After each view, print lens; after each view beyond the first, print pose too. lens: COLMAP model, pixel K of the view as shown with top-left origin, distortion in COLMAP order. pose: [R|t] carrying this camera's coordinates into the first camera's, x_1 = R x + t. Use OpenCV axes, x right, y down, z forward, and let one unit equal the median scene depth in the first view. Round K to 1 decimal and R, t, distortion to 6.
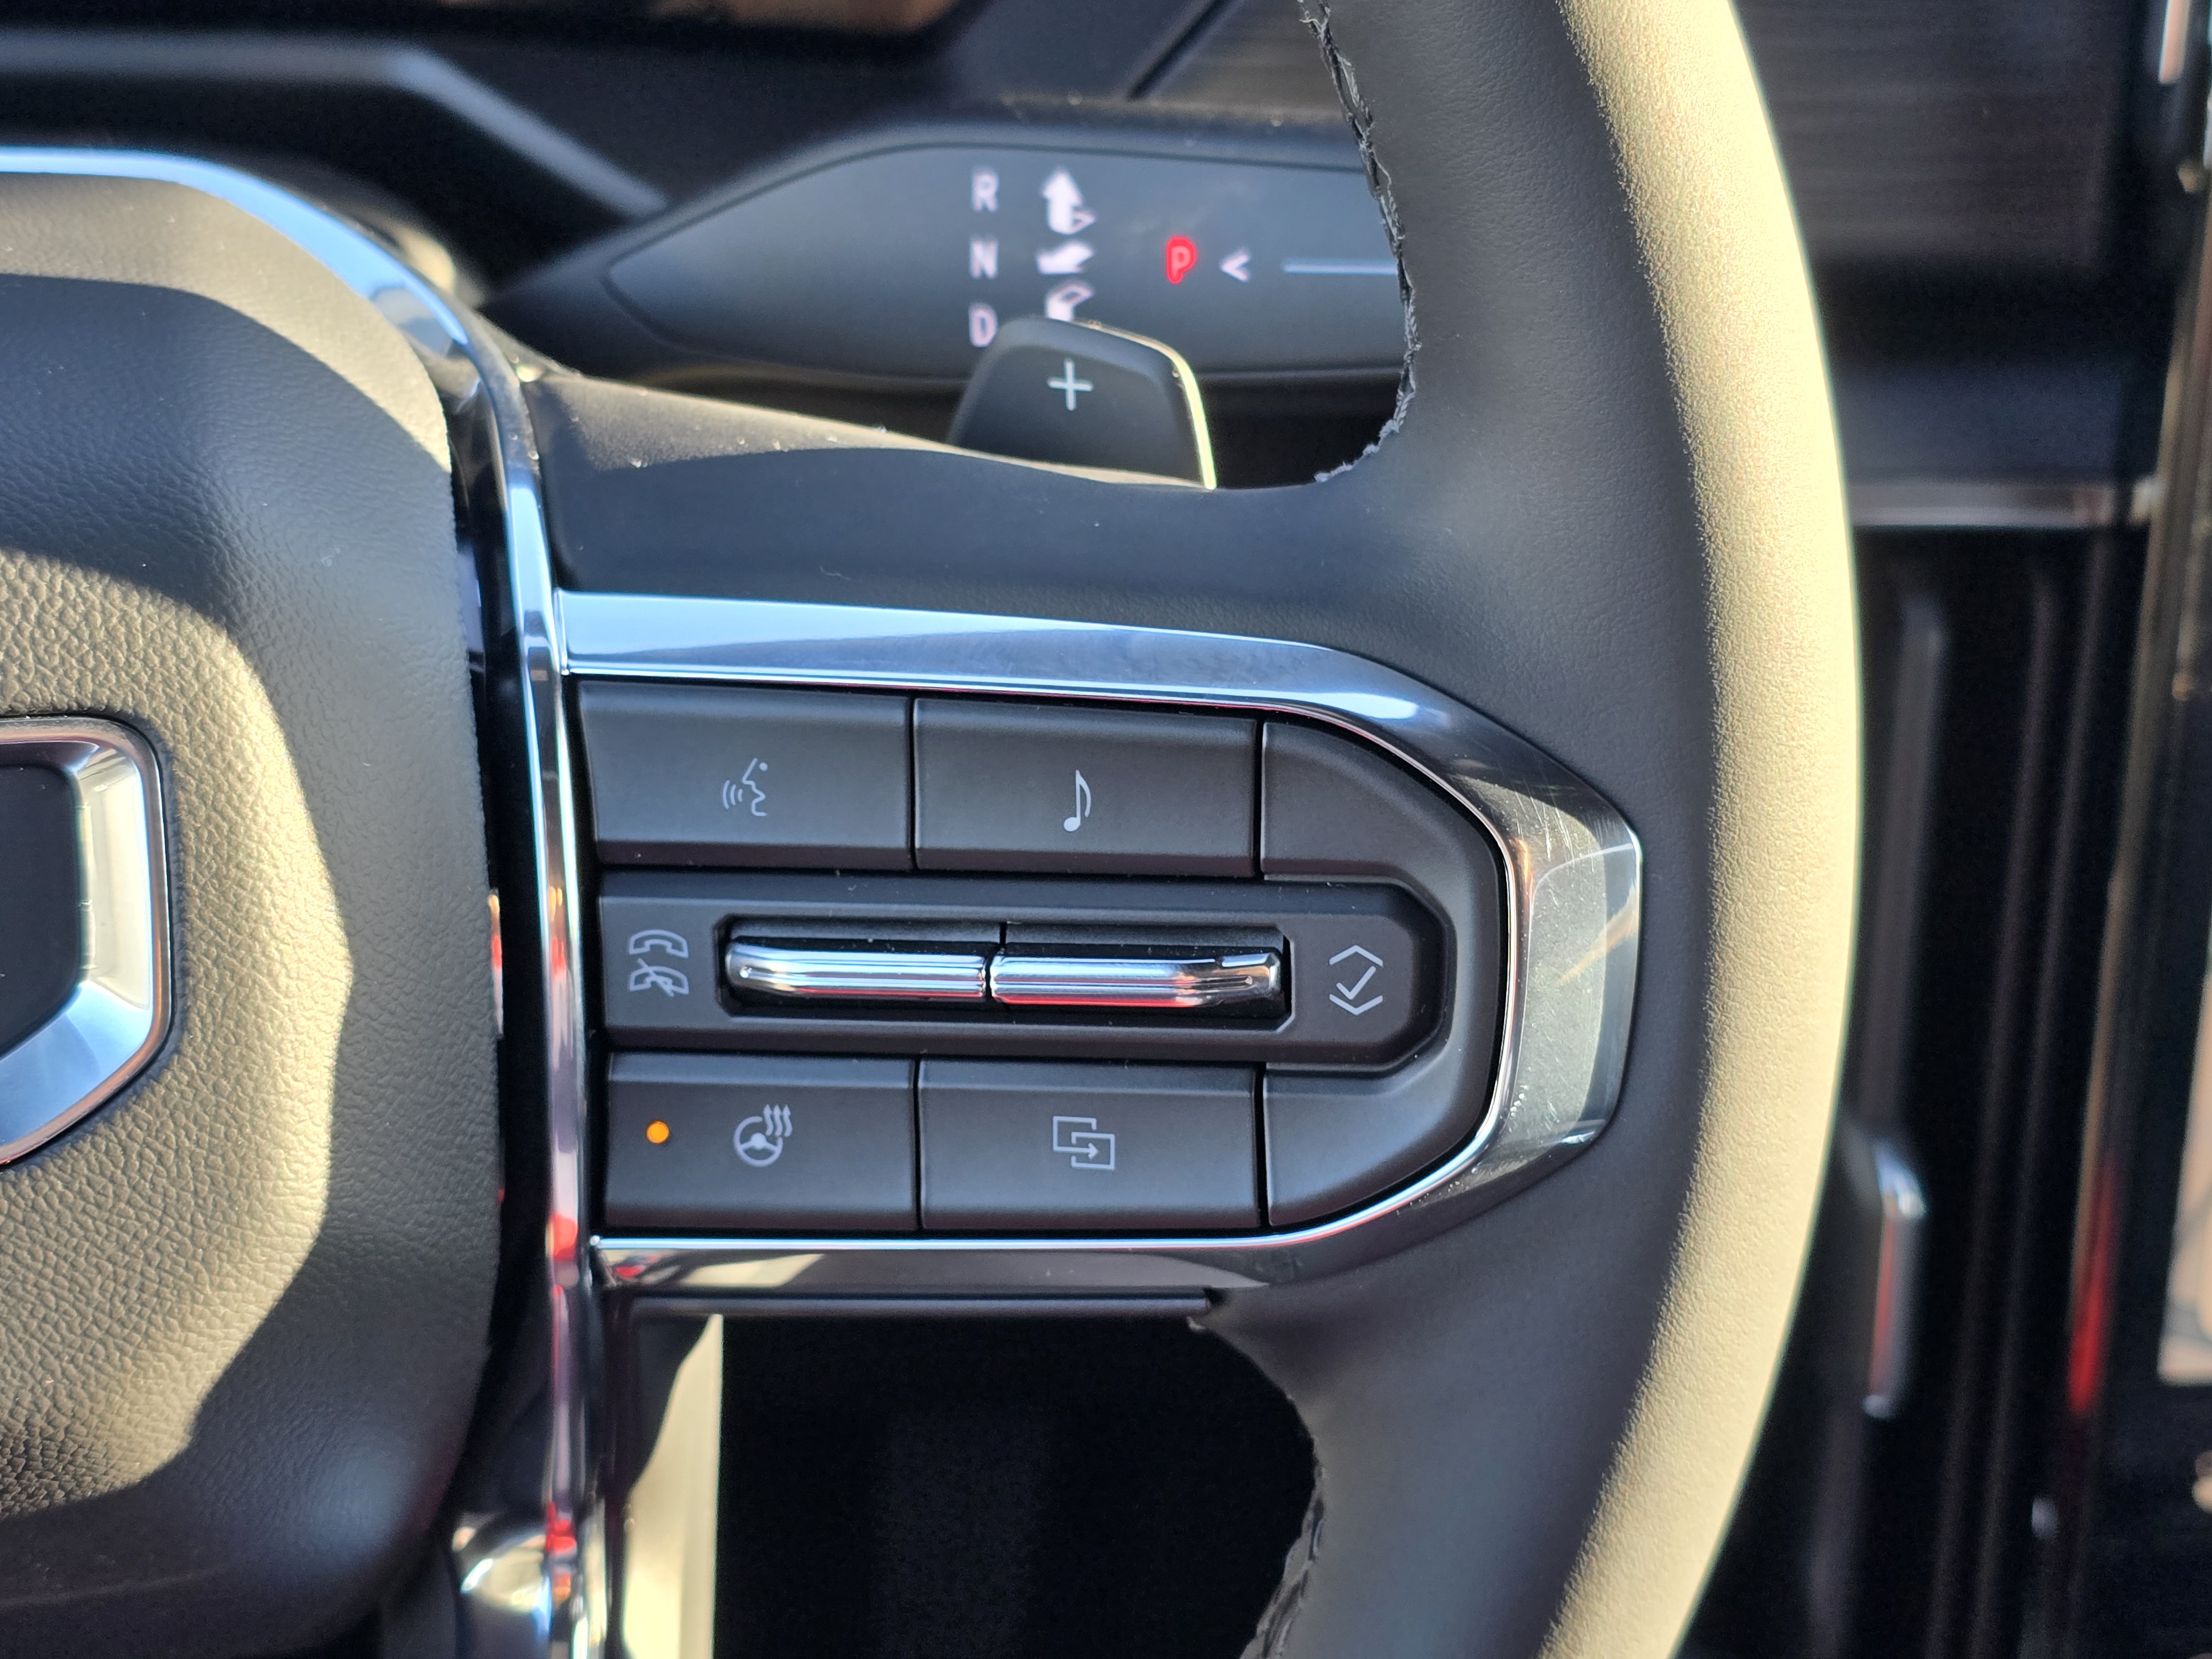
lens RADIAL K [[3066.3, 0, 1116.8], [0, 3066.3, 832.1], [0, 0, 1]] dist [0.107606, 0.000000]
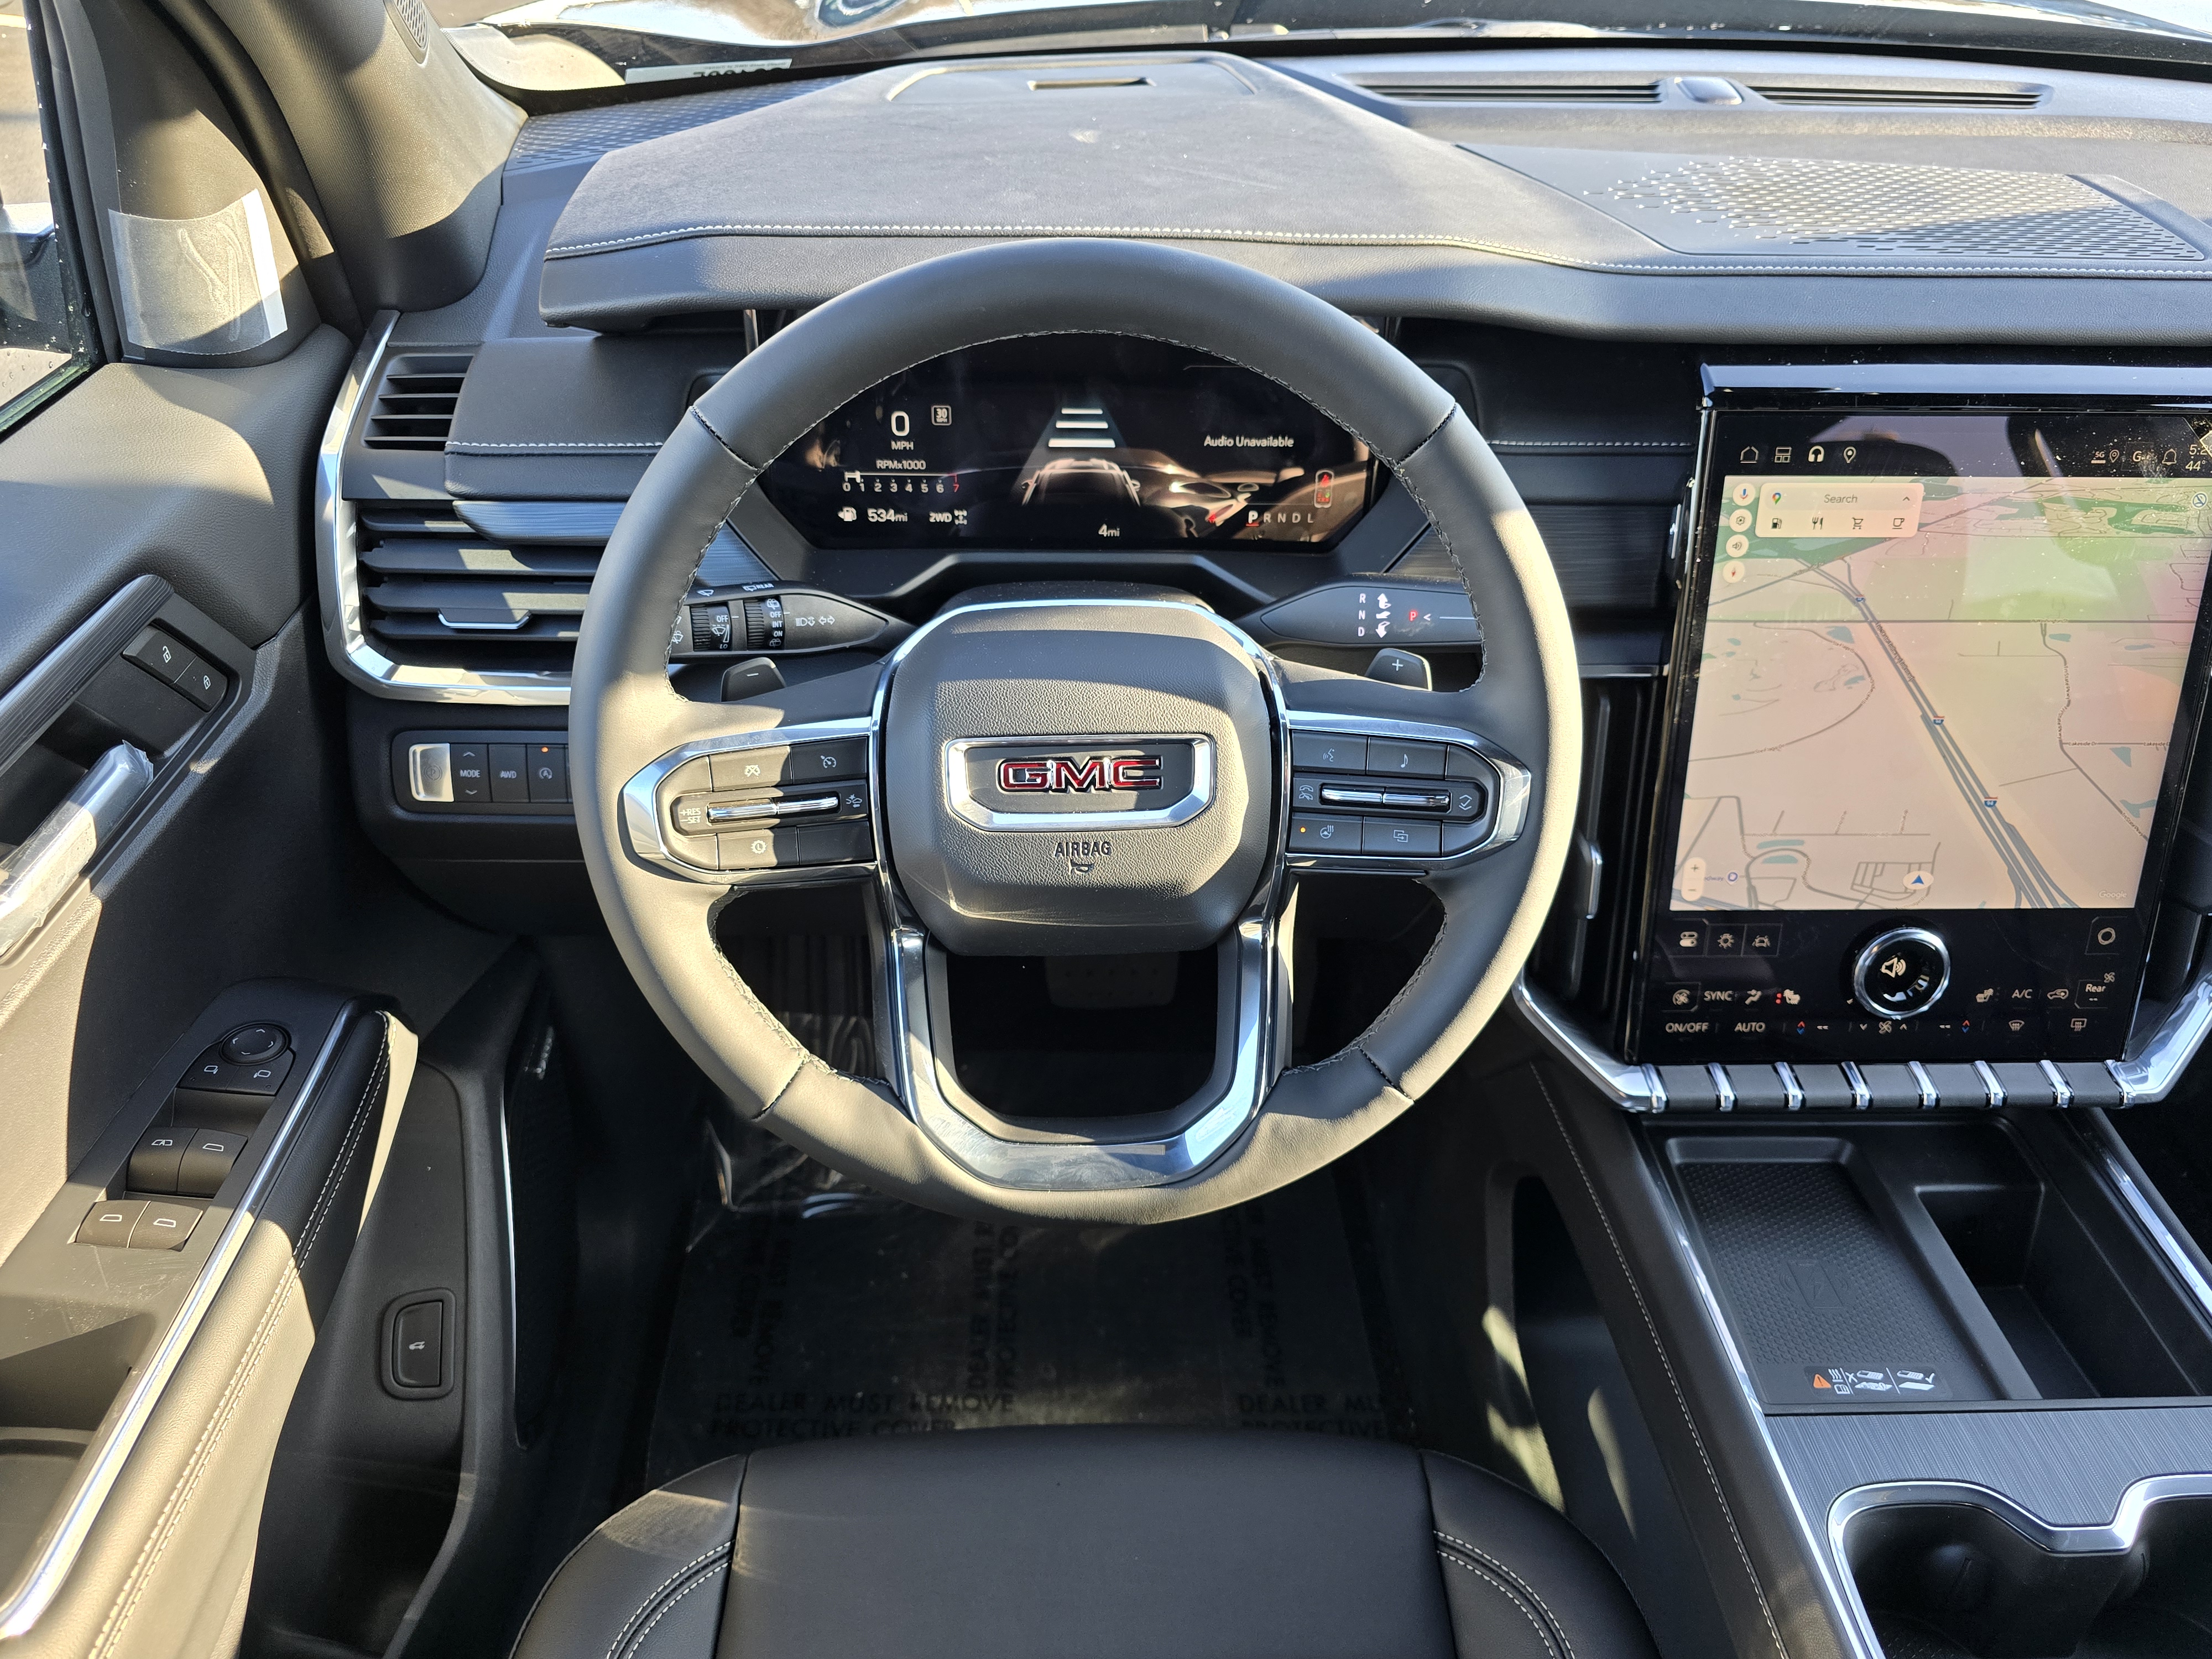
lens RADIAL K [[1777.3, 0, 1061.2], [0, 1777.3, 778.0], [0, 0, 1]] dist [0.040998, -0.043602]
pose [[0.998138, 0.035343, -0.049710, -0.377893], [-0.032855, 0.998208, 0.050014, -0.096741], [0.051389, -0.048288, 0.997511, -1.606290]]
